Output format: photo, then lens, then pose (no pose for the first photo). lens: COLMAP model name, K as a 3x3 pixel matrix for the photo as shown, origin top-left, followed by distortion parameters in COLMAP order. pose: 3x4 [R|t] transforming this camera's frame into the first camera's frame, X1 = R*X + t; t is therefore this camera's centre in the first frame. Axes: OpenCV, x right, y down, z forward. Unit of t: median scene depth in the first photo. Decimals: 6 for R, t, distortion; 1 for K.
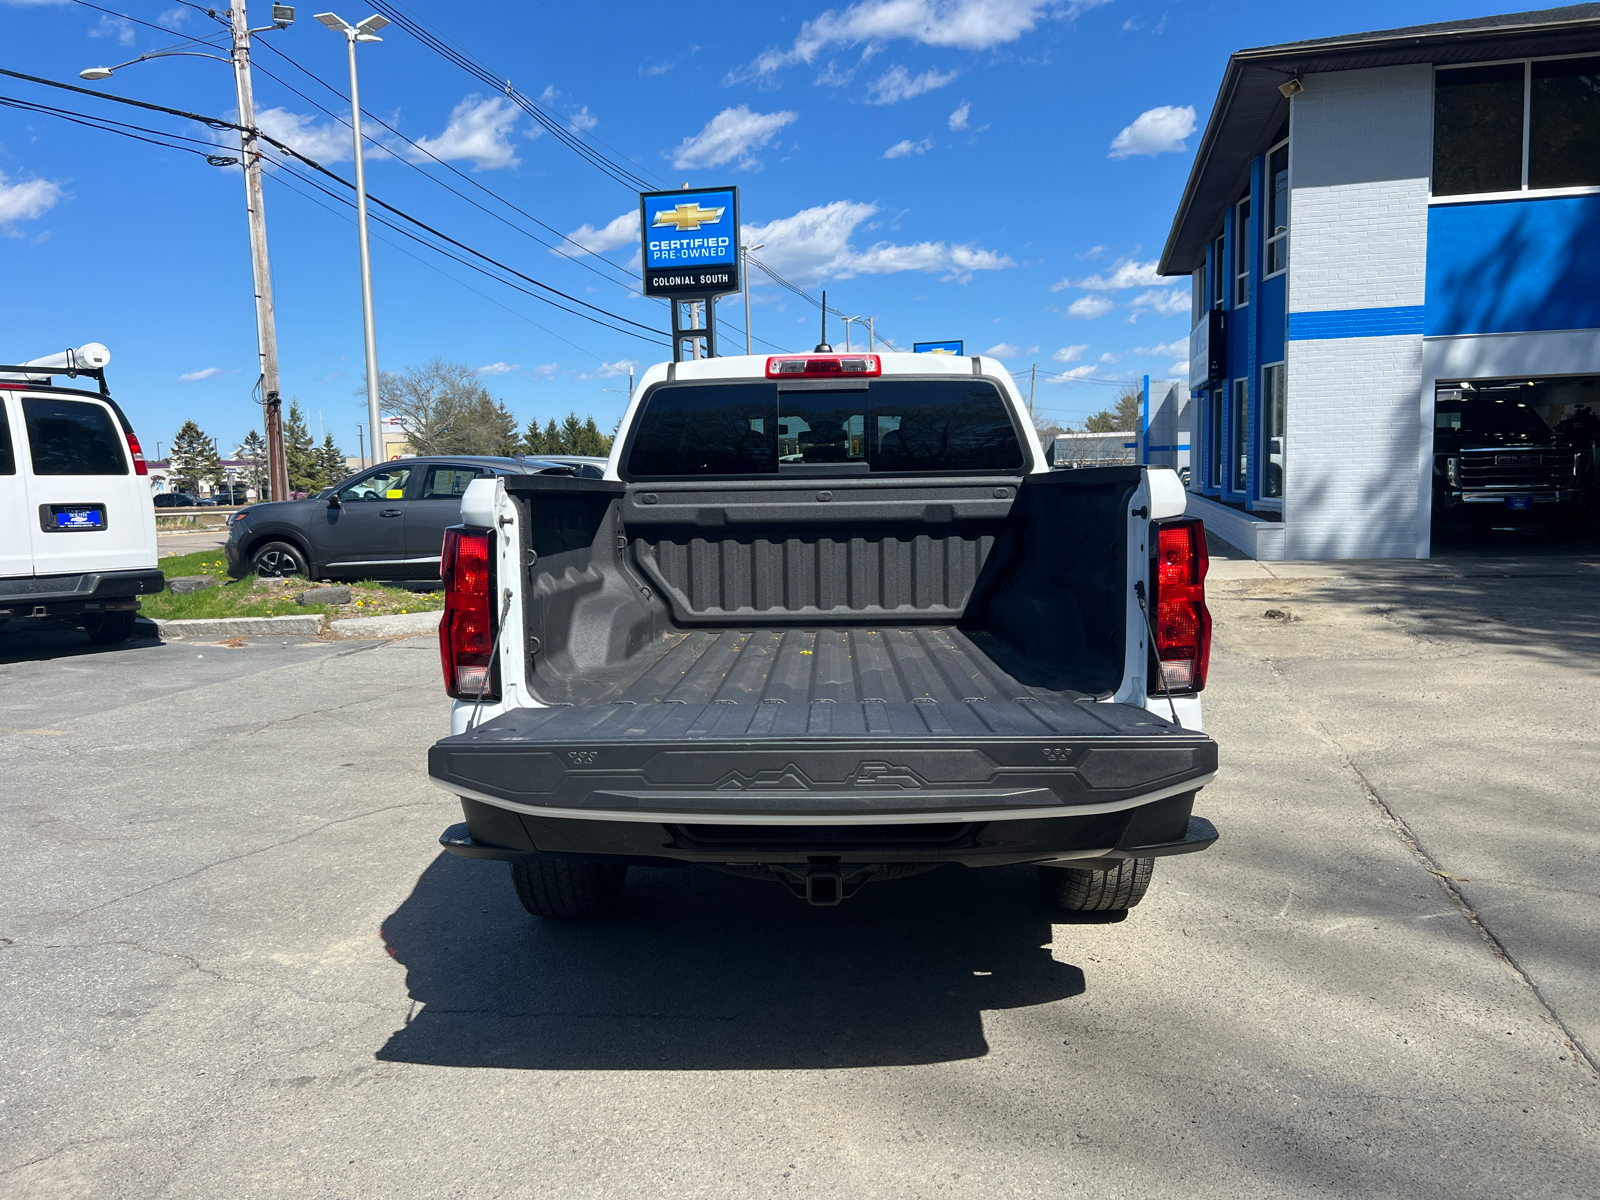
lens RADIAL K [[1214.8, 0, 800.5], [0, 1214.8, 593.6], [0, 0, 1]] dist [0.055706, -0.071112]
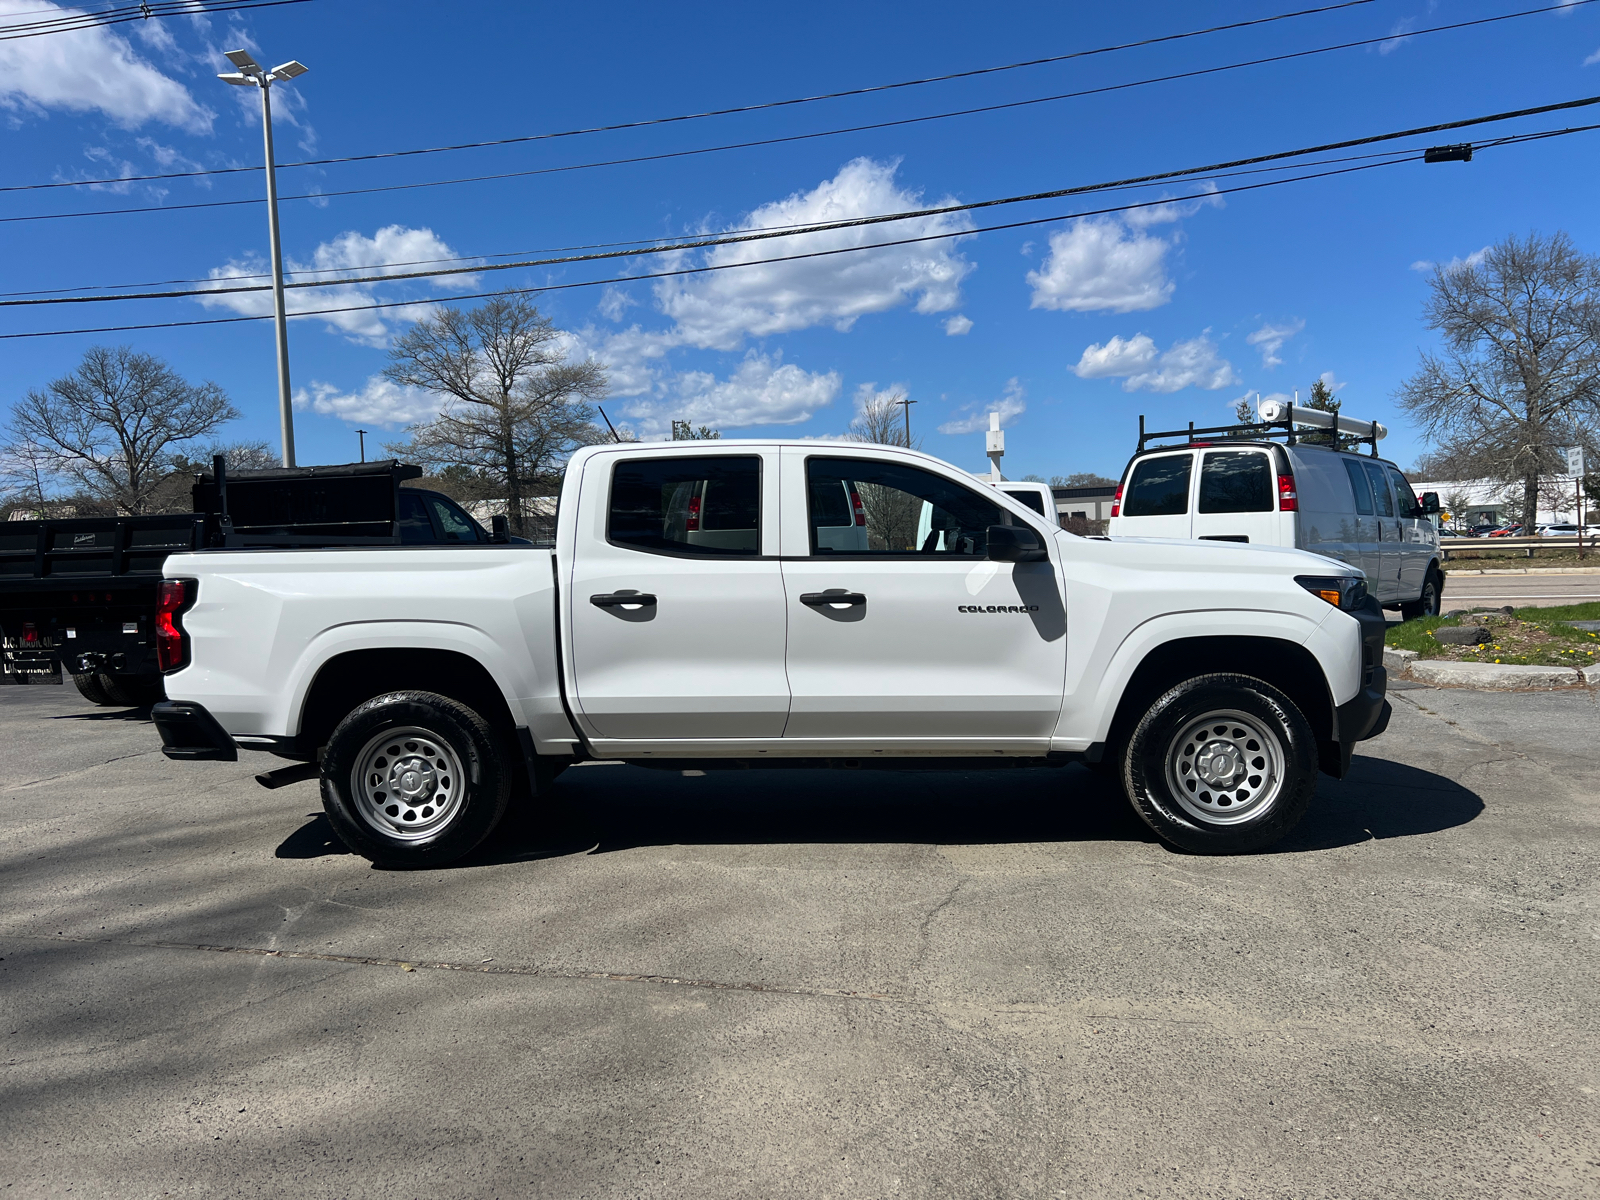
lens RADIAL K [[1213.8, 0, 793.6], [0, 1213.8, 609.6], [0, 0, 1]] dist [0.050756, -0.066442]
pose [[-0.008002, 0.076800, -0.997014, 0.365369], [-0.065379, 0.994873, 0.077160, -0.037398], [0.997828, 0.065802, -0.002940, 0.326190]]
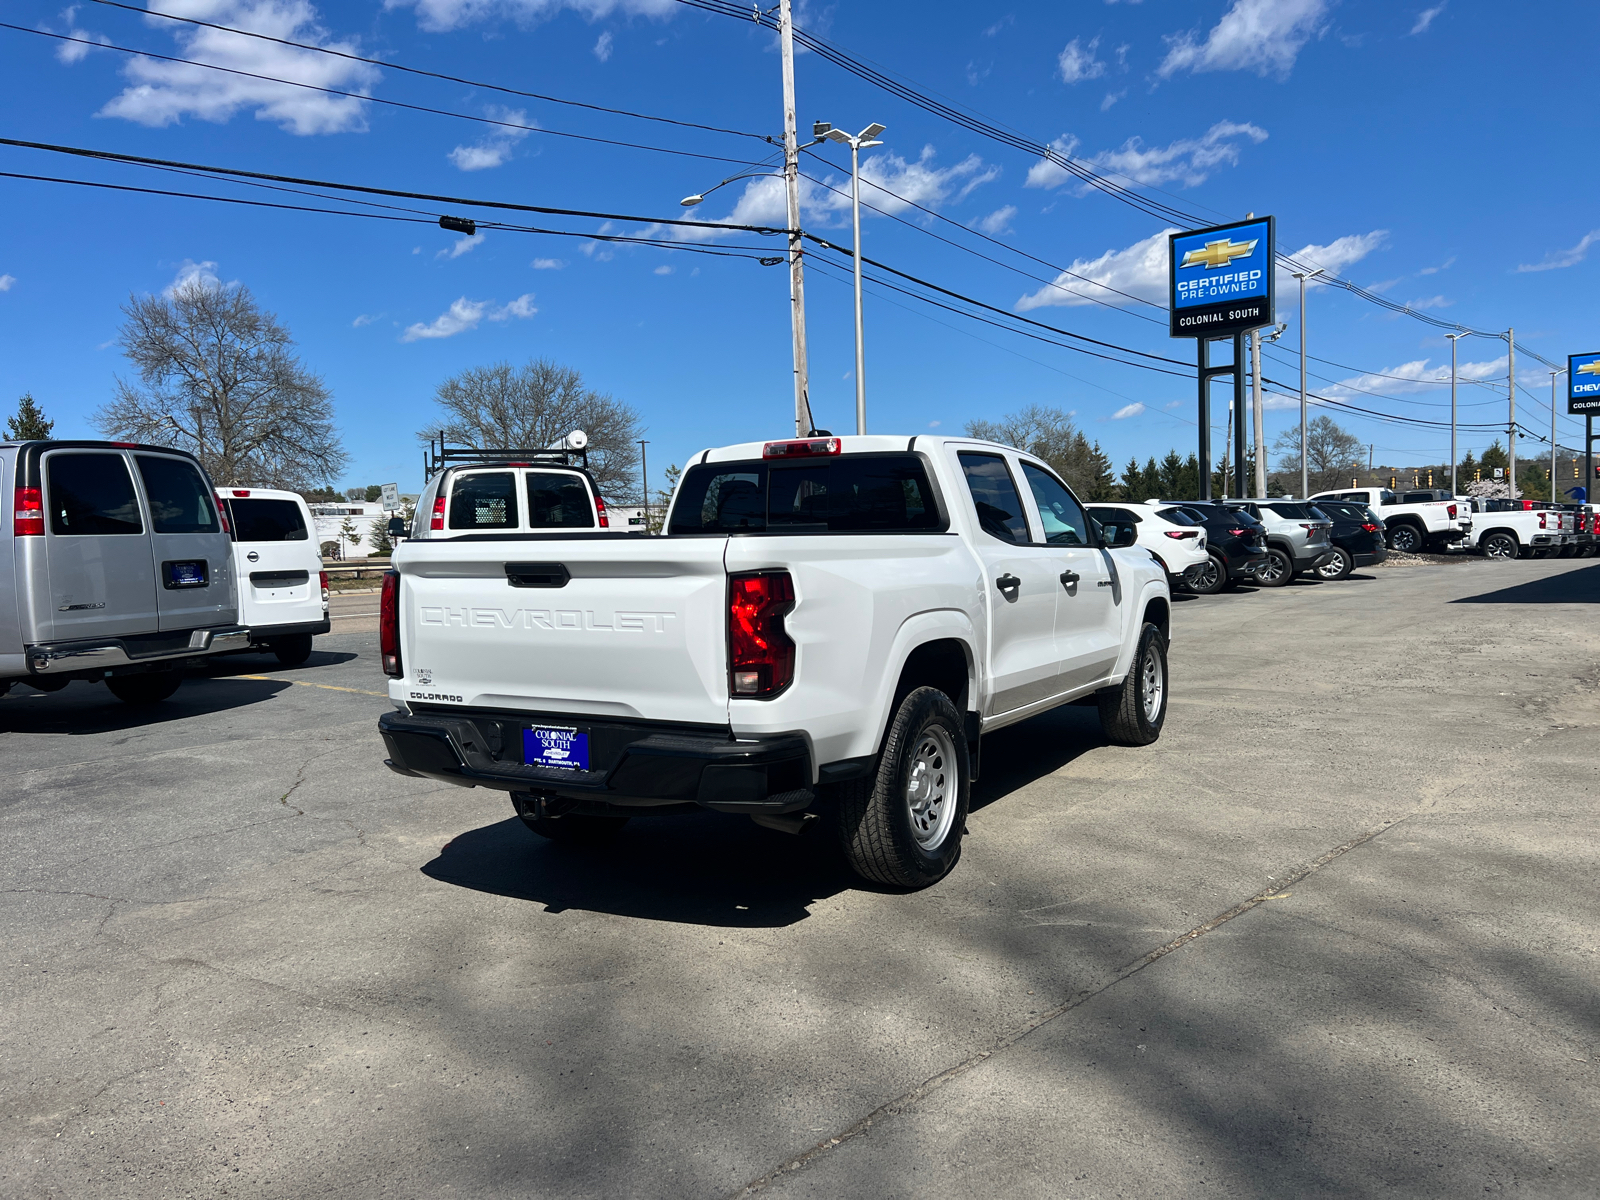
lens RADIAL K [[1213.8, 0, 793.6], [0, 1213.8, 609.6], [0, 0, 1]] dist [0.050756, -0.066442]
pose [[0.876835, 0.027079, -0.480027, 0.166884], [-0.036330, 0.999290, -0.009989, -0.000806], [0.479416, 0.026198, 0.877197, -0.034178]]
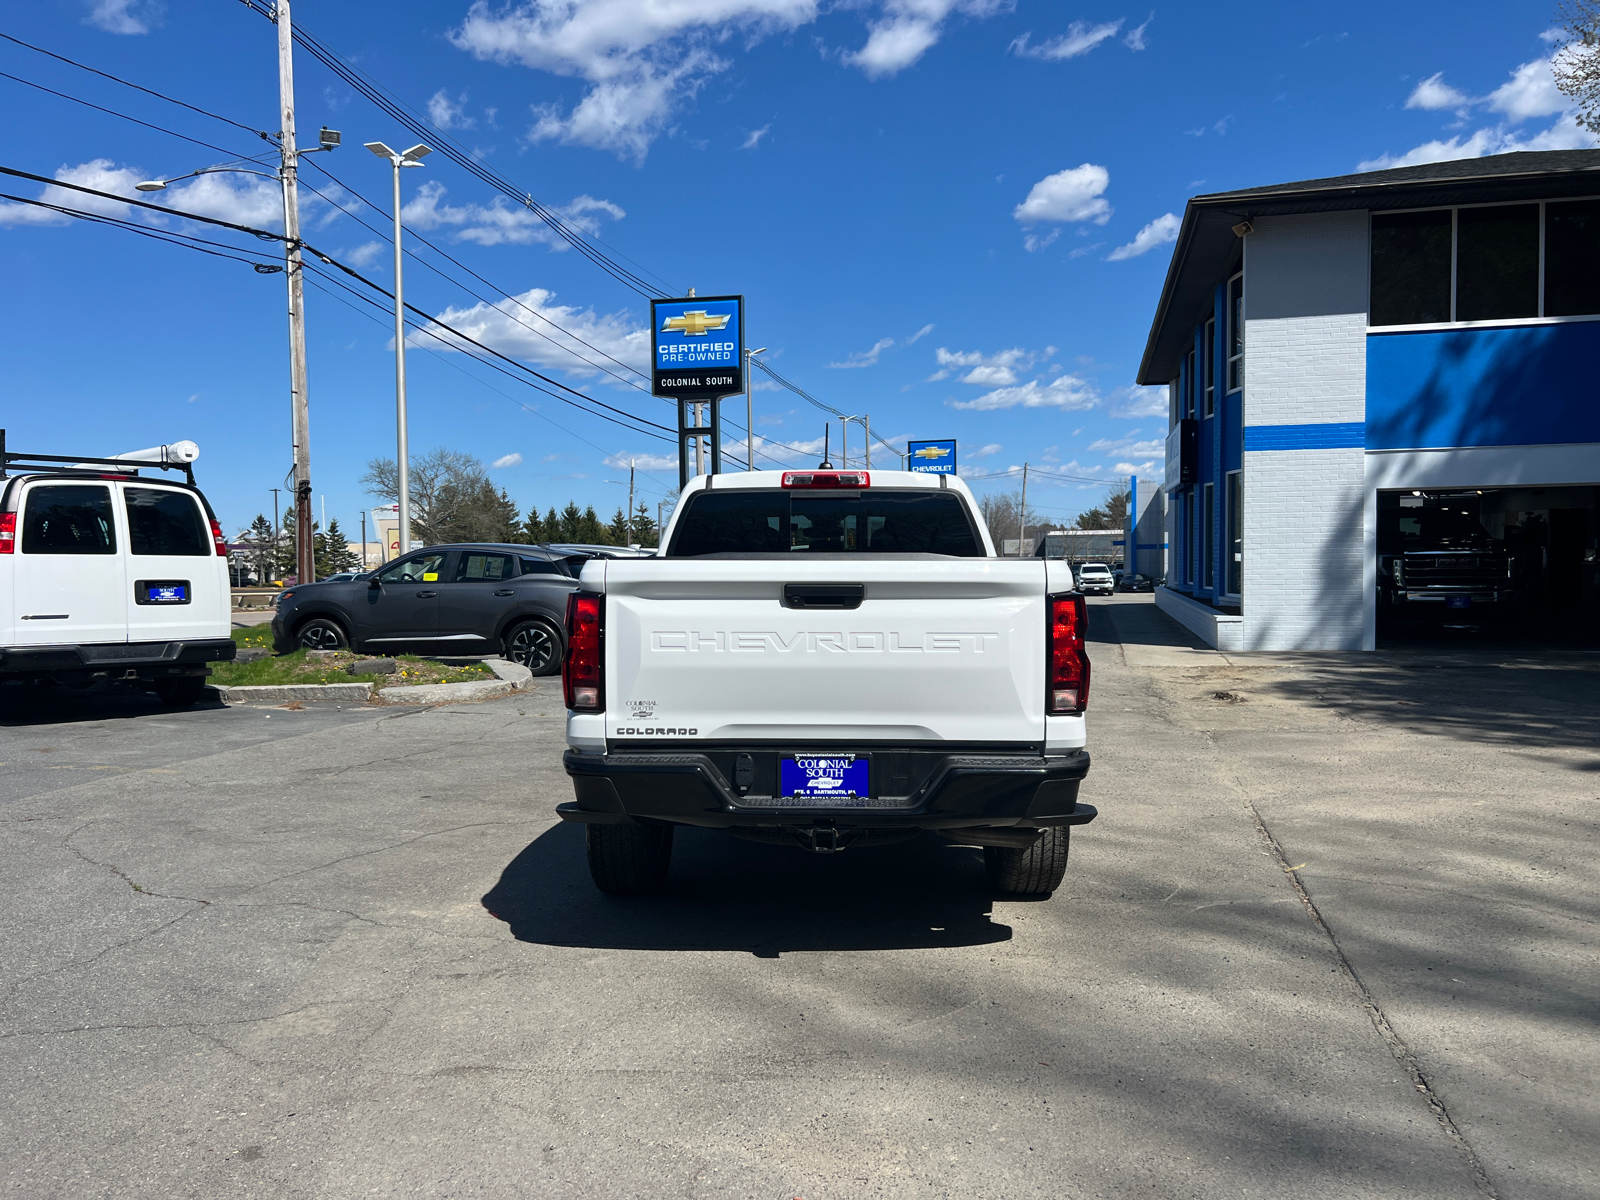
lens RADIAL K [[1214.3, 0, 803.0], [0, 1214.3, 598.4], [0, 0, 1]] dist [0.065172, -0.084426]
pose [[0.999860, 0.015497, 0.006332, -0.003260], [-0.015006, 0.997338, -0.071363, 0.009063], [-0.007421, 0.071258, 0.997430, -0.078818]]
